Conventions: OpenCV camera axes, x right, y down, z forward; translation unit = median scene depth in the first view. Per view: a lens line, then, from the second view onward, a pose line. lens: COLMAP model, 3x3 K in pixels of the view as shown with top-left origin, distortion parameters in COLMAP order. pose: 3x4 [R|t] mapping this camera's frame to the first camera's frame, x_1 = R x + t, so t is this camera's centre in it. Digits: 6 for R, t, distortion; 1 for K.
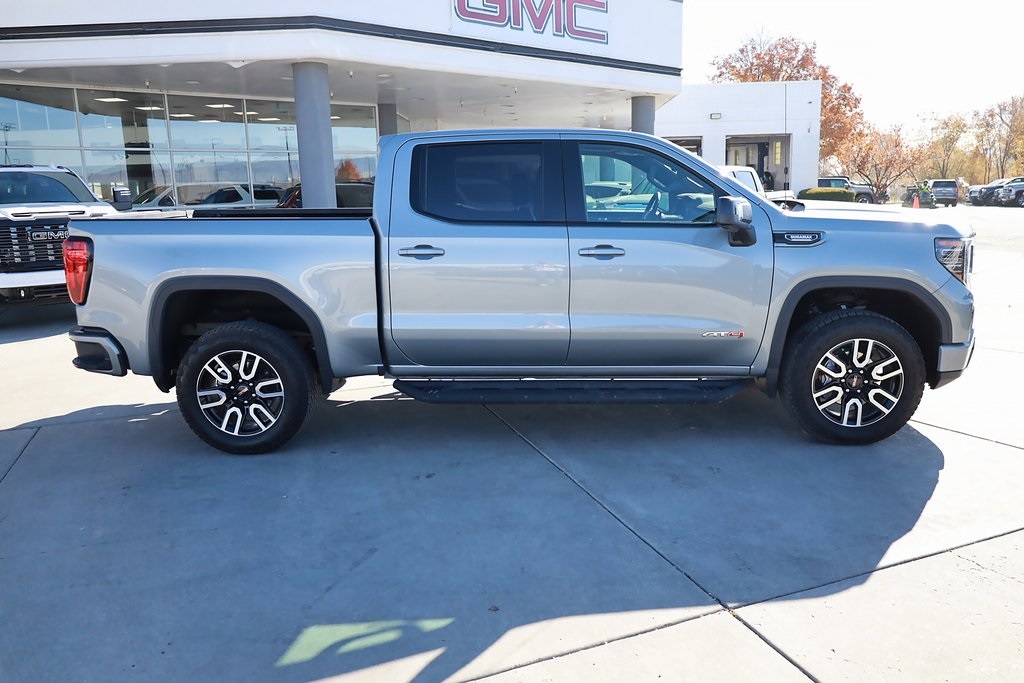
lens RADIAL K [[825.1, 0, 512.0], [0, 825.1, 341.5], [0, 0, 1]] dist [-0.017984, 0.003038]
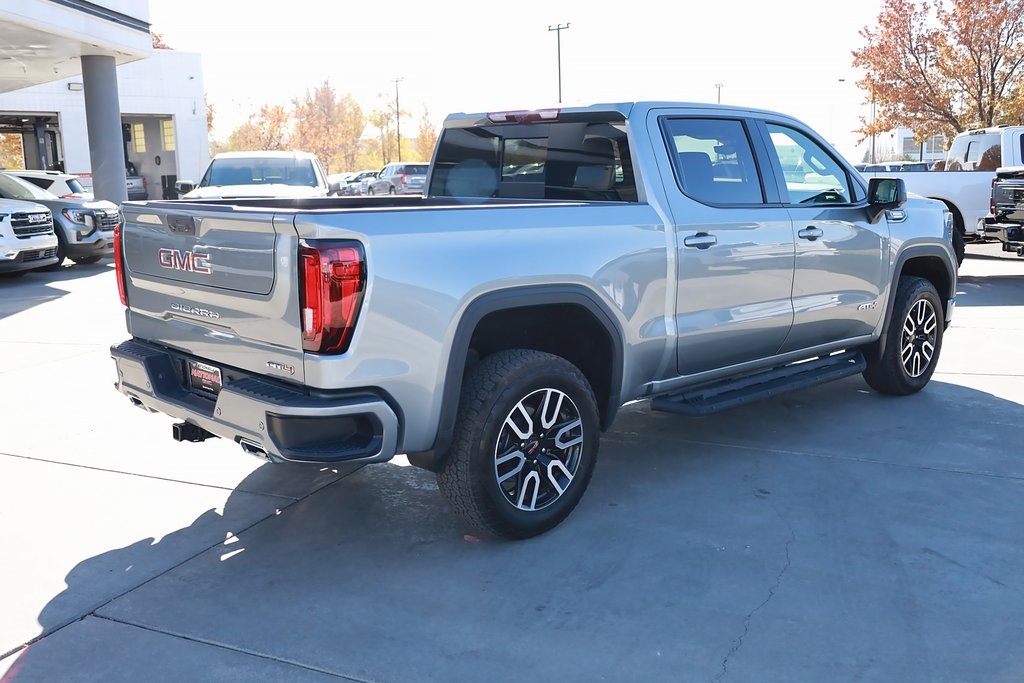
lens RADIAL K [[1010.2, 0, 524.2], [0, 1010.2, 343.7], [0, 0, 1]] dist [0.019385, 0.007367]
pose [[0.679546, -0.111357, 0.725132, -1.000794], [0.134641, 0.990555, 0.025941, -0.054399], [-0.721172, 0.080004, 0.688121, 0.413706]]
